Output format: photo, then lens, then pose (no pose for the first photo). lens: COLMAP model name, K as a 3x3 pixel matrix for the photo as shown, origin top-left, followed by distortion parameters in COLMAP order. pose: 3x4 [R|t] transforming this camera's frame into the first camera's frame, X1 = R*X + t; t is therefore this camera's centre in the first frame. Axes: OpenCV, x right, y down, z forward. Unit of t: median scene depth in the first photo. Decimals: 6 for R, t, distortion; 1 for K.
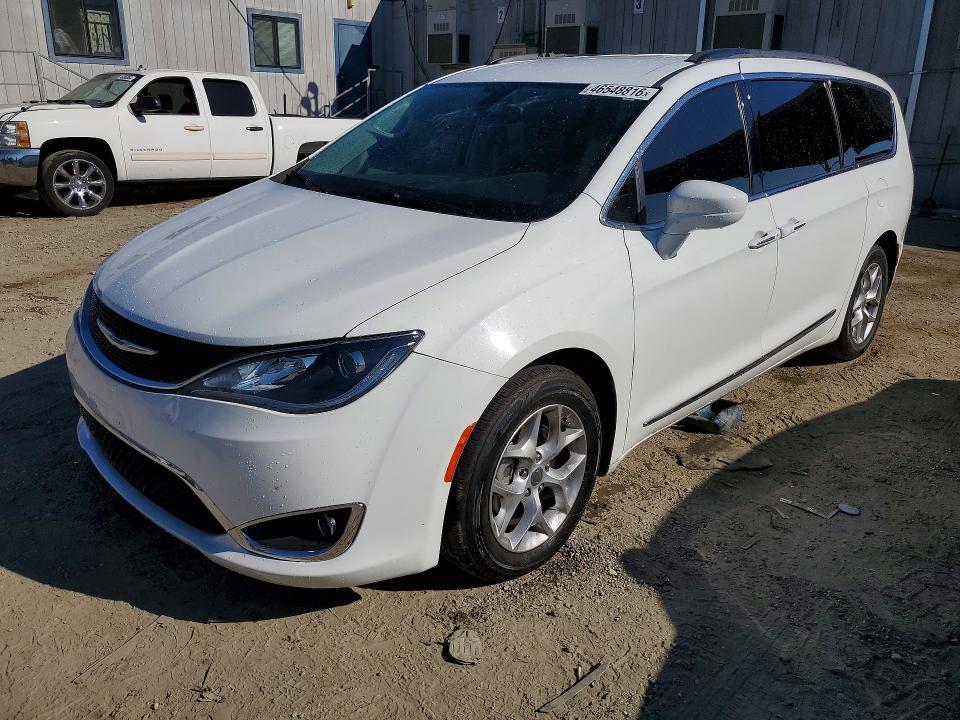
lens RADIAL K [[777.8, 0, 477.7], [0, 777.8, 359.6], [0, 0, 1]] dist [0.020388, 0.009251]
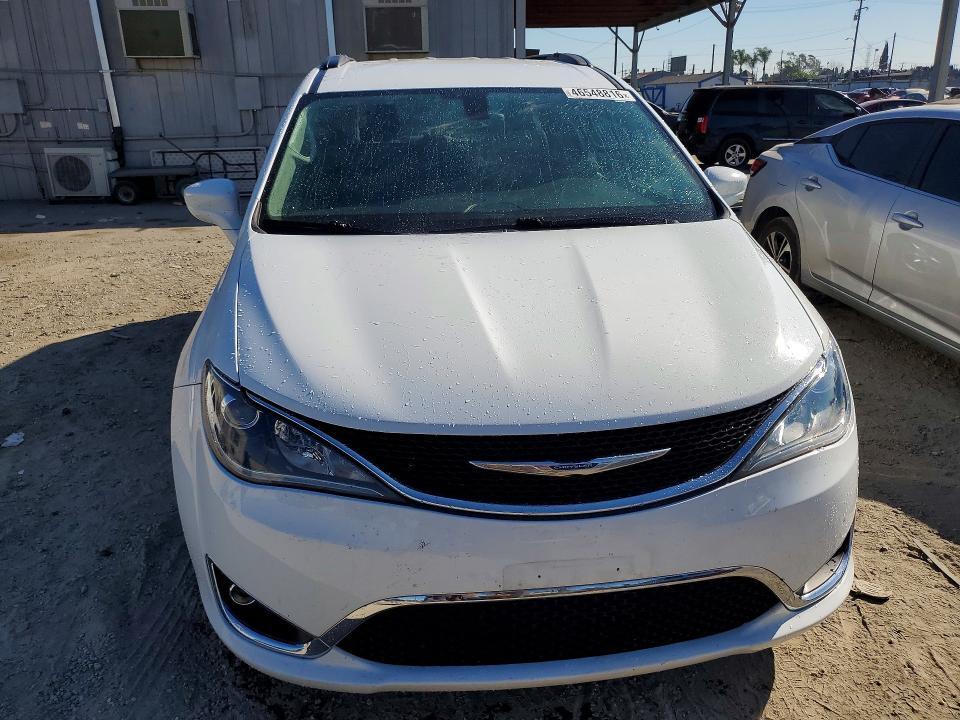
lens RADIAL K [[777.8, 0, 478.3], [0, 777.8, 360.7], [0, 0, 1]] dist [0.020388, 0.009251]
pose [[0.596572, -0.285992, 0.749874, -0.754316], [0.281845, 0.949498, 0.137902, -0.176504], [-0.751443, 0.129080, 0.647049, 0.441456]]
